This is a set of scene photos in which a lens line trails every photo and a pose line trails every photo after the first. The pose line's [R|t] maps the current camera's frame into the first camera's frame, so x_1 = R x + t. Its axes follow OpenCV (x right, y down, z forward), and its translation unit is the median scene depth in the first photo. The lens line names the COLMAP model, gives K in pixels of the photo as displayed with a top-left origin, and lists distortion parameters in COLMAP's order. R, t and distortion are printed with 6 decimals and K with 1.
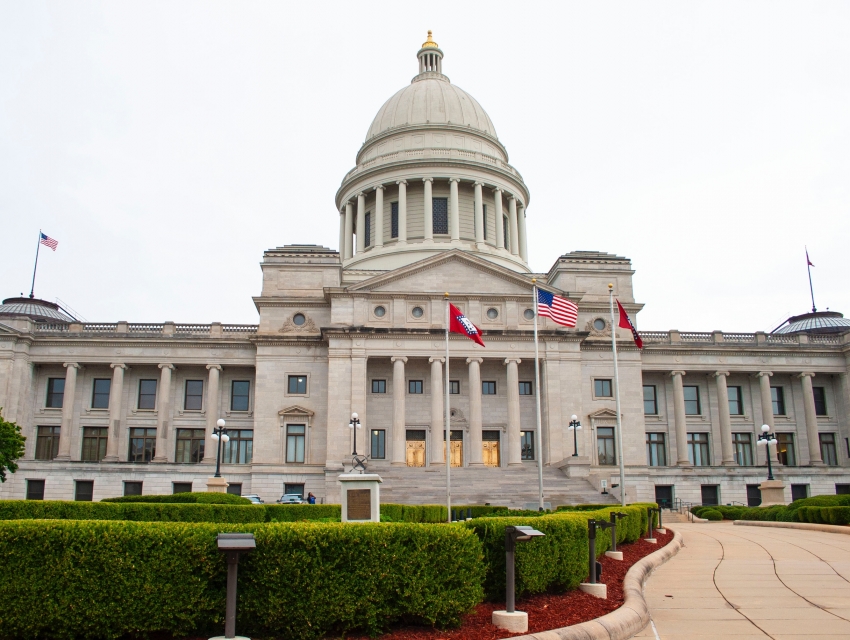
lens RADIAL K [[811.7, 0, 425.0], [0, 811.7, 320.0], [0, 0, 1]] dist [-0.100194, -0.003487]
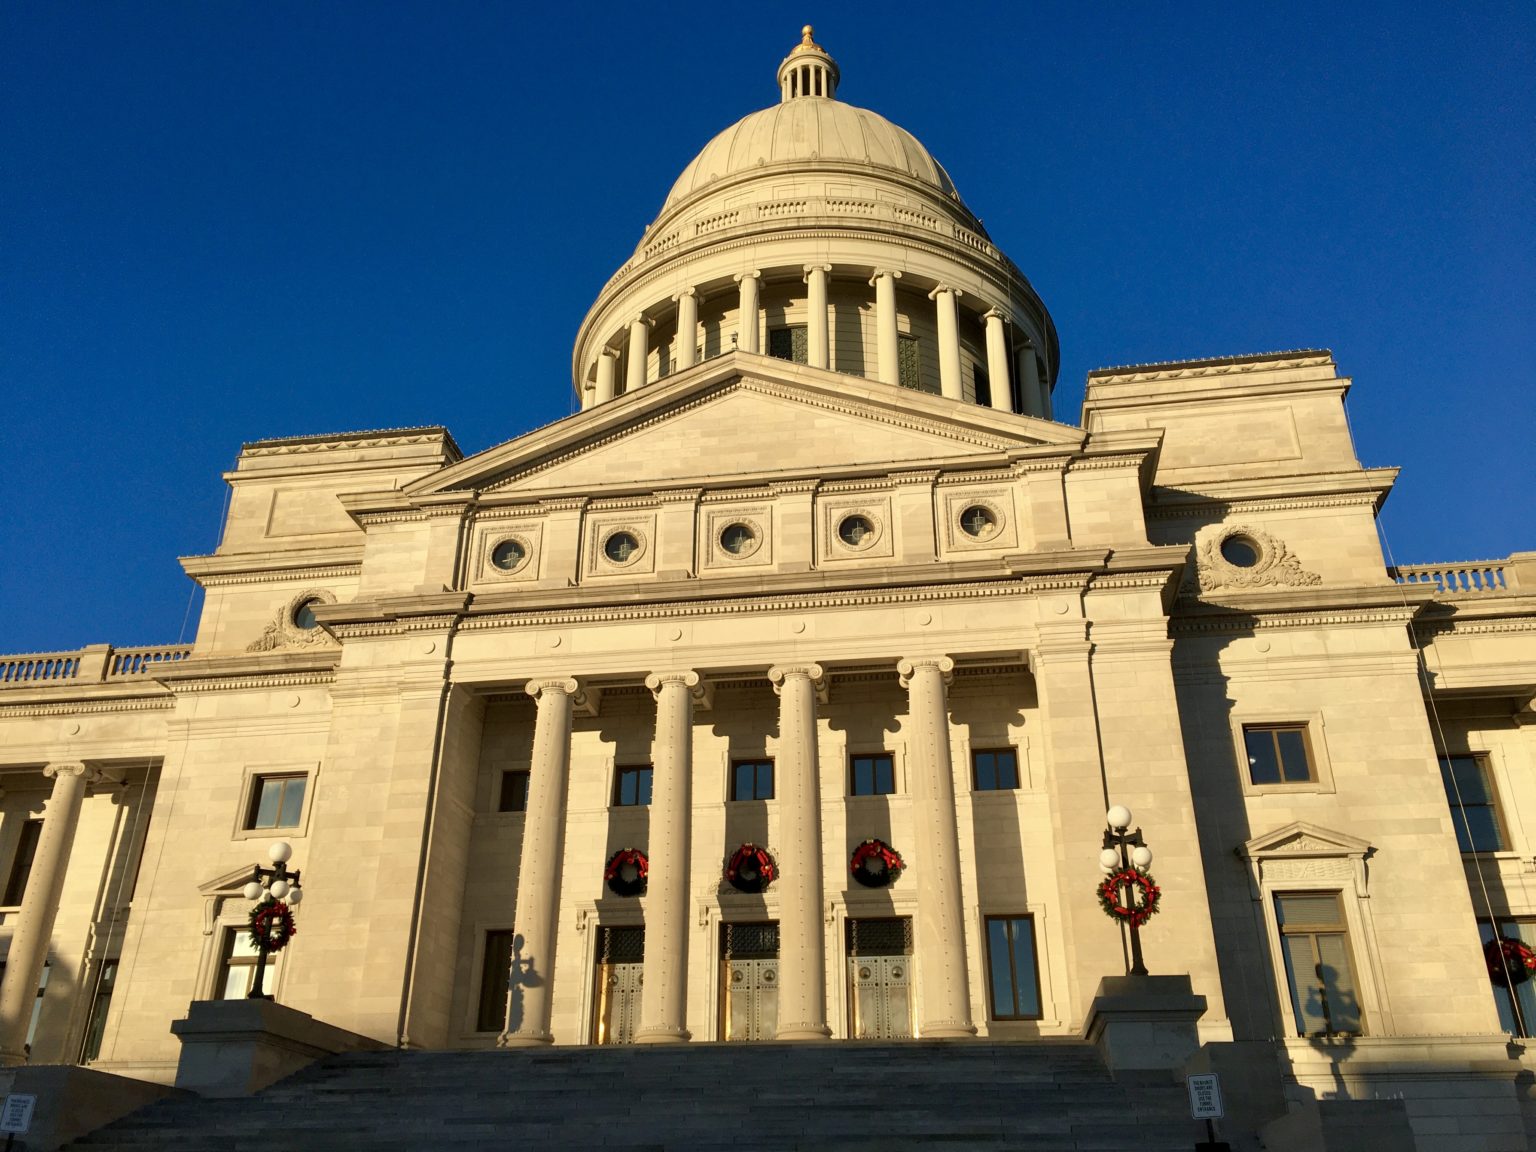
lens RADIAL K [[1313.0, 0, 768.0], [0, 1313.0, 576.0], [0, 0, 1]] dist [0.067276, -0.053171]
pose [[0.972193, -0.102238, -0.210686, 0.154488], [0.057709, 0.976516, -0.207574, 0.113070], [0.226961, 0.189643, 0.955261, 0.514926]]
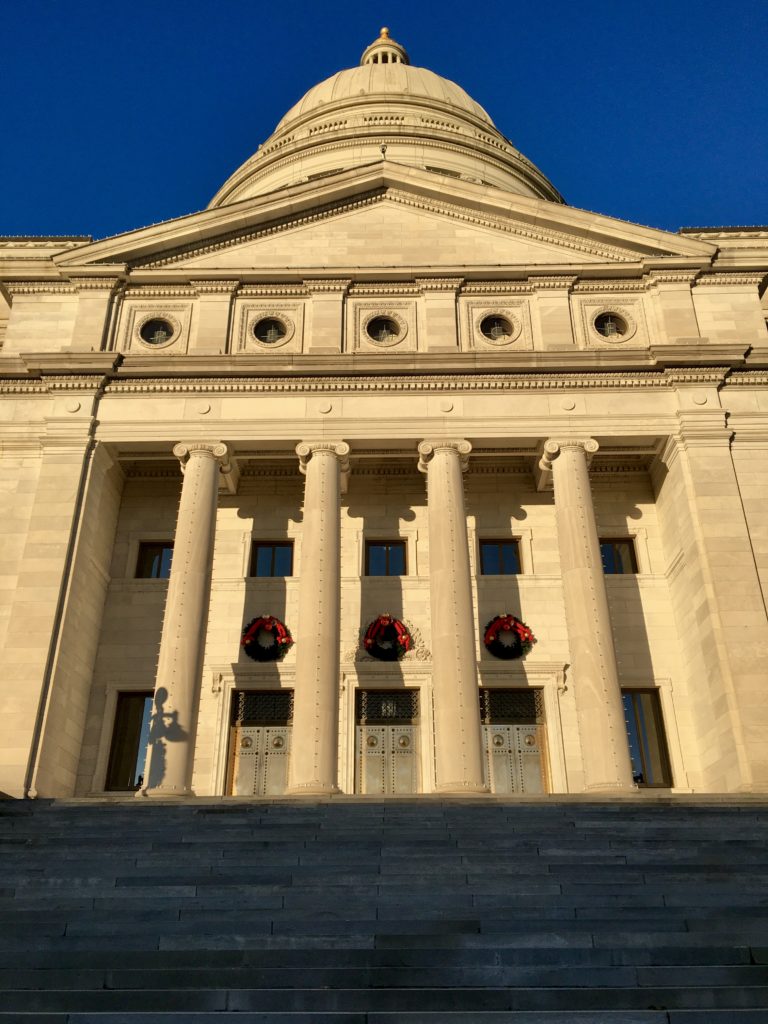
lens RADIAL K [[875.4, 0, 384.0], [0, 875.4, 512.0], [0, 0, 1]] dist [0.067276, -0.053171]
pose [[0.994892, -0.048094, -0.088755, 0.065237], [0.028504, 0.977276, -0.210045, 0.140412], [0.096840, 0.206442, 0.973655, 0.664125]]
